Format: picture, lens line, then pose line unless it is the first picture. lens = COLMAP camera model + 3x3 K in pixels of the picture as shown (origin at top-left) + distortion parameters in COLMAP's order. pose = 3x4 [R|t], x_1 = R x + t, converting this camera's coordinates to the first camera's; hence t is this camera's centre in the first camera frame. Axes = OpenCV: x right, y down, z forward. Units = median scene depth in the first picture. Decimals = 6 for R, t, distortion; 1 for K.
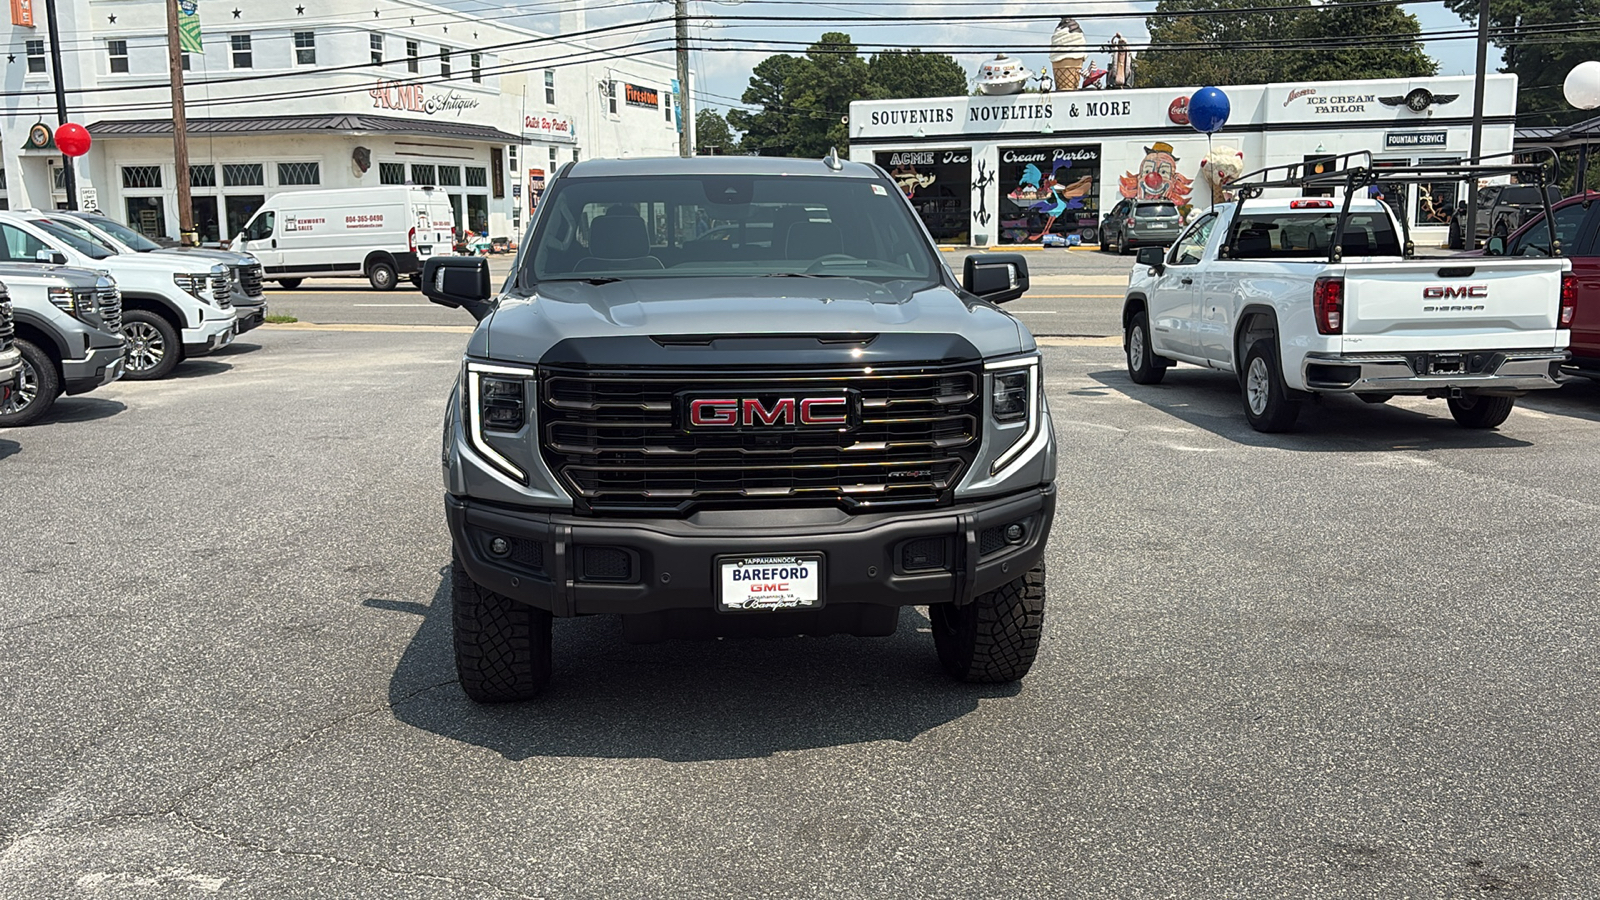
lens RADIAL K [[1510.8, 0, 793.0], [0, 1510.8, 454.7], [0, 0, 1]] dist [0.006403, -0.104692]
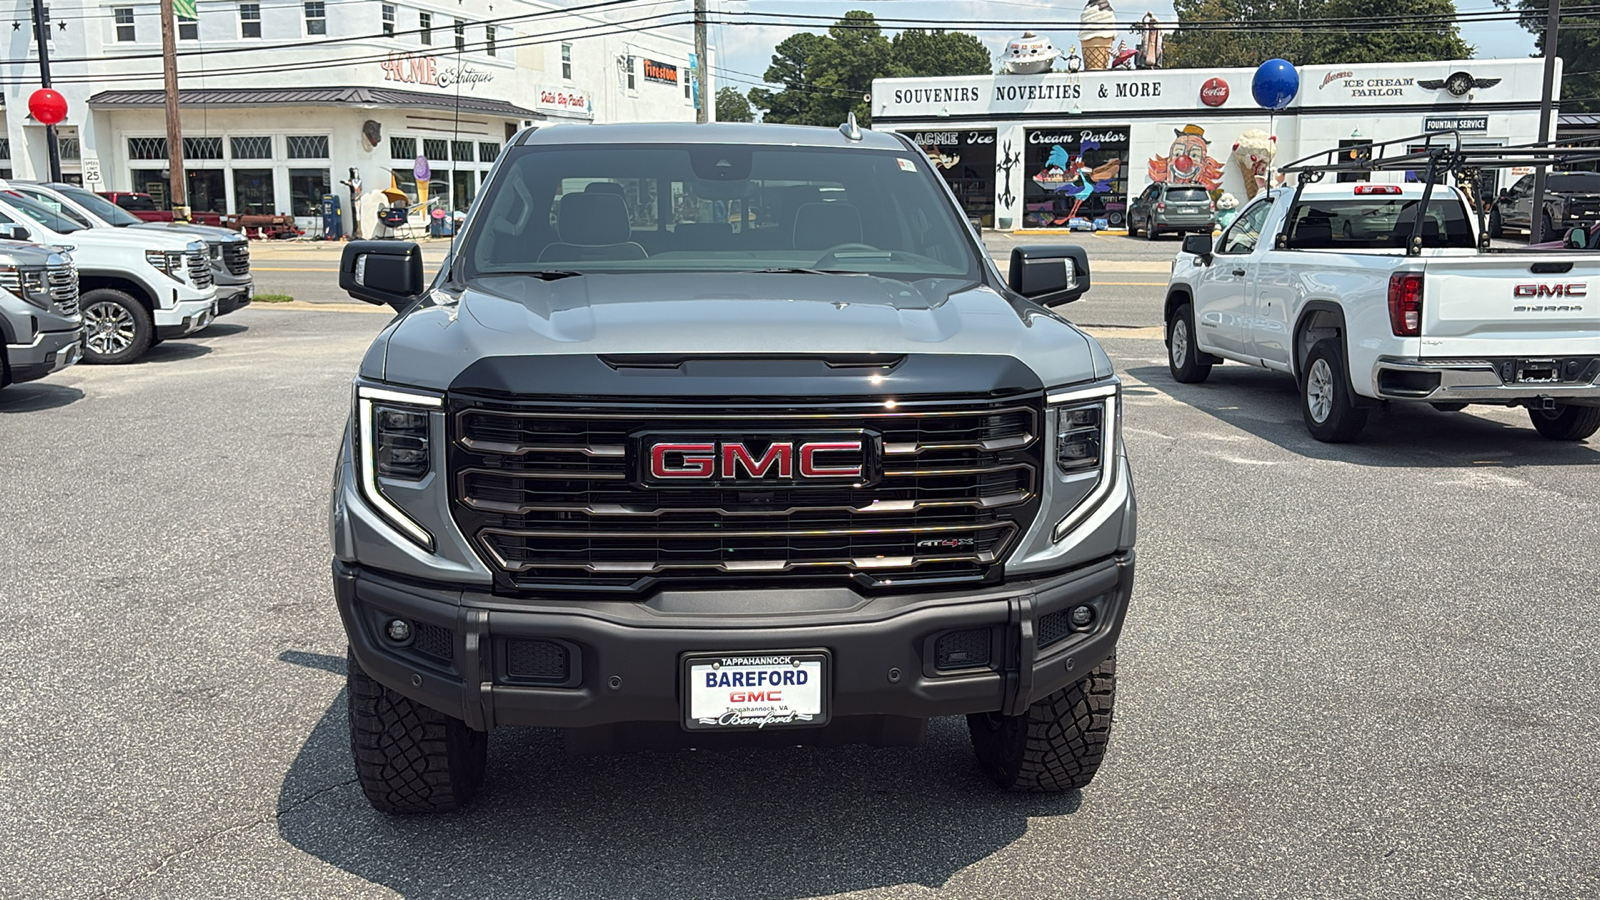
lens RADIAL K [[1504.9, 0, 807.0], [0, 1504.9, 456.4], [0, 0, 1]] dist [-0.014096, -0.021123]
pose [[0.999923, 0.012054, -0.002913, 0.001216], [-0.012010, 0.999820, 0.014669, -0.004752], [0.003089, -0.014633, 0.999888, 0.030468]]
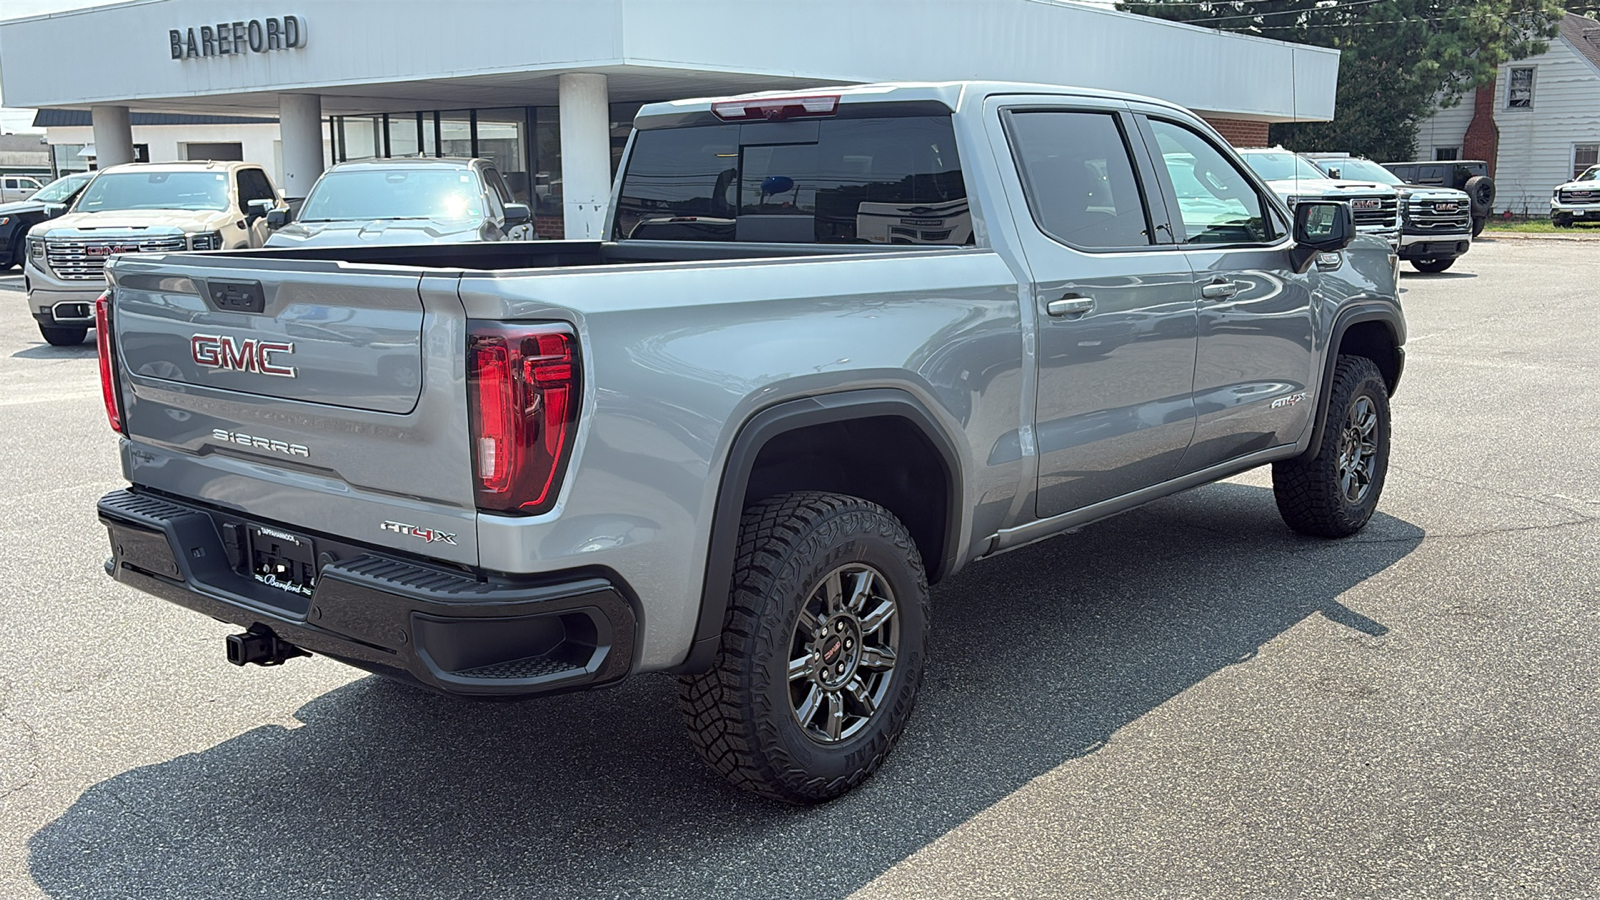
lens RADIAL K [[1496.7, 0, 809.9], [0, 1496.7, 454.5], [0, 0, 1]] dist [0.014146, 0.024464]
pose [[-0.709103, -0.109820, 0.696500, -0.106597], [0.122560, 0.953563, 0.275130, -0.043684], [-0.694371, 0.280459, -0.662715, 0.298154]]
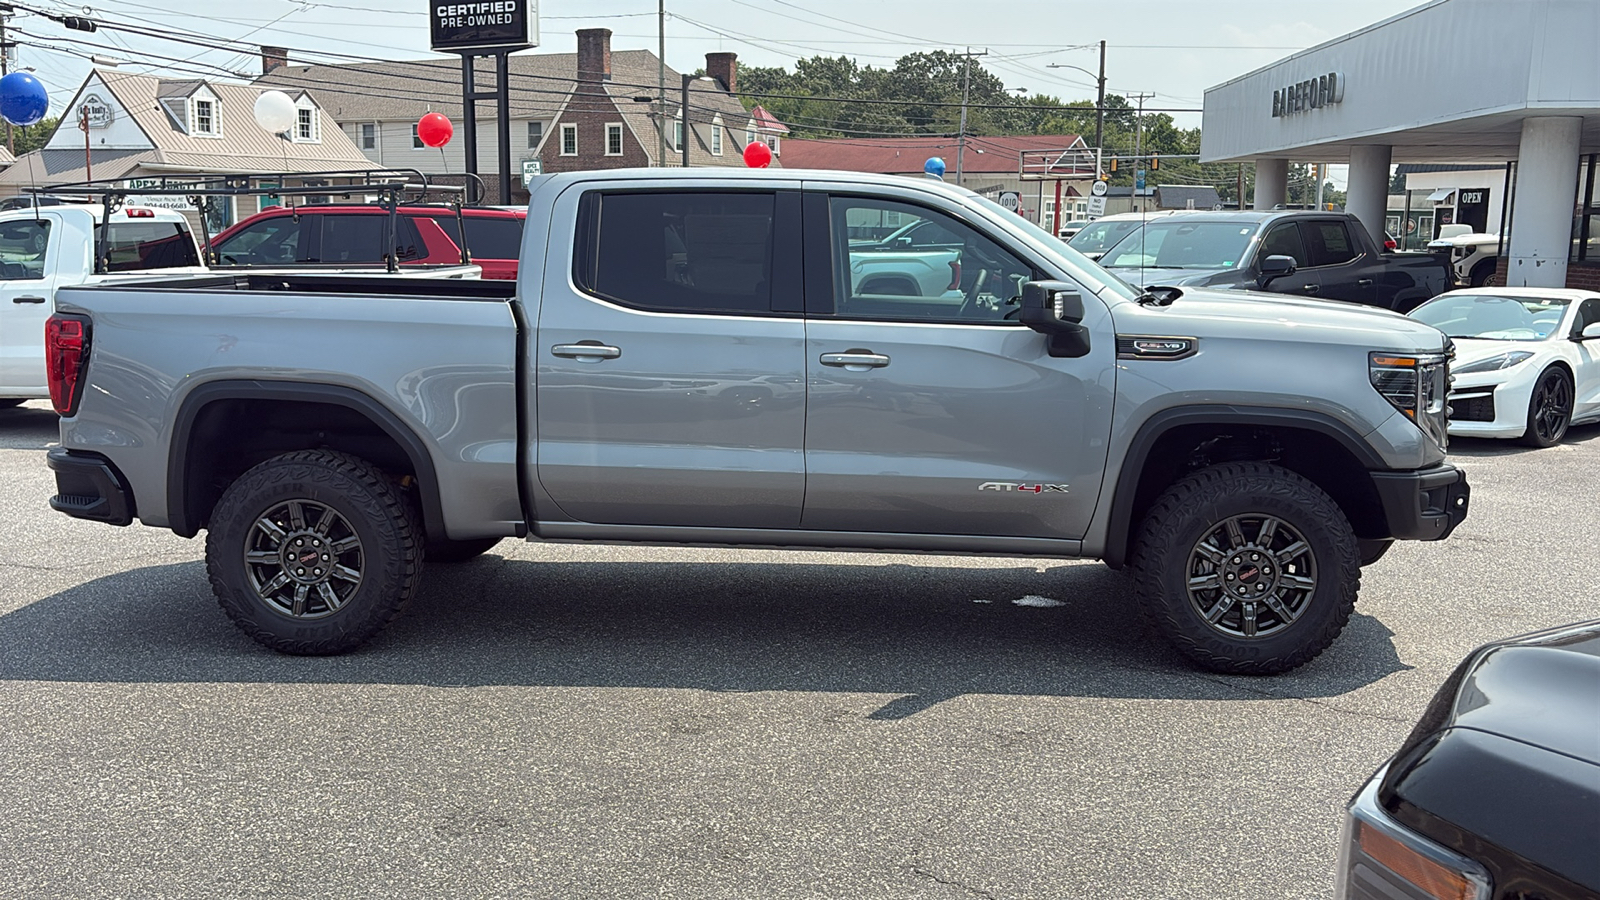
lens RADIAL K [[1498.9, 0, 770.7], [0, 1498.9, 446.4], [0, 0, 1]] dist [0.019543, 0.020963]
pose [[0.159960, -0.133200, 0.978095, -0.180316], [0.141184, 0.983754, 0.110881, -0.023832], [-0.976975, 0.120355, 0.176168, 0.156479]]
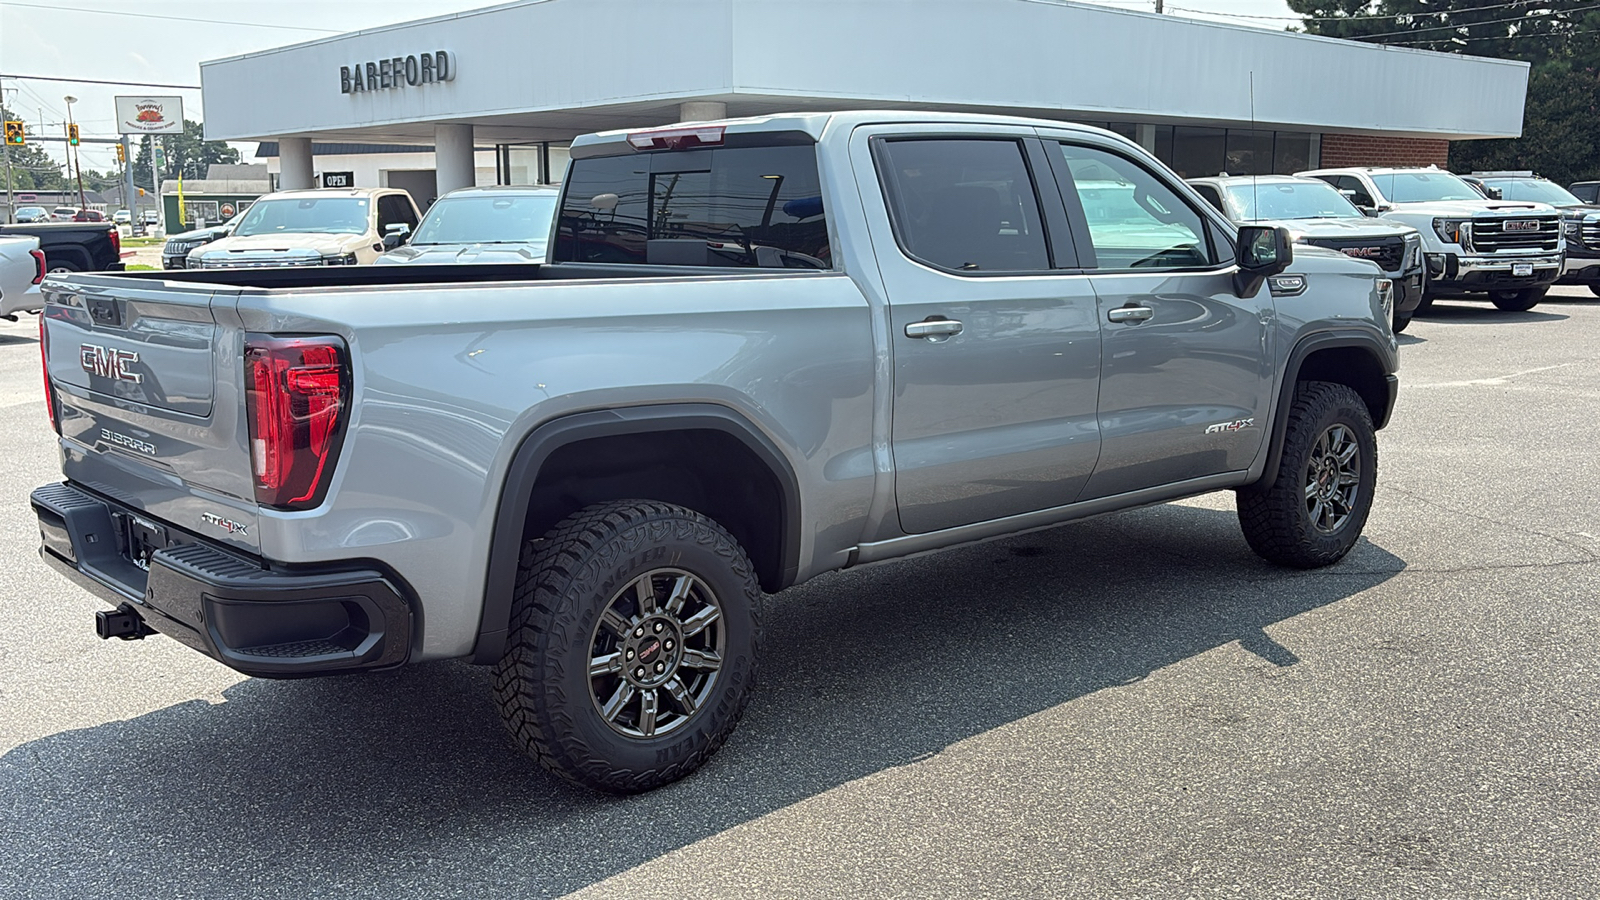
lens RADIAL K [[1498.9, 0, 770.7], [0, 1498.9, 446.4], [0, 0, 1]] dist [0.019543, 0.020963]
pose [[-0.590928, -0.109972, 0.799194, -0.128456], [0.139718, 0.961743, 0.235647, -0.041031], [-0.794533, 0.250912, -0.552955, 0.282075]]
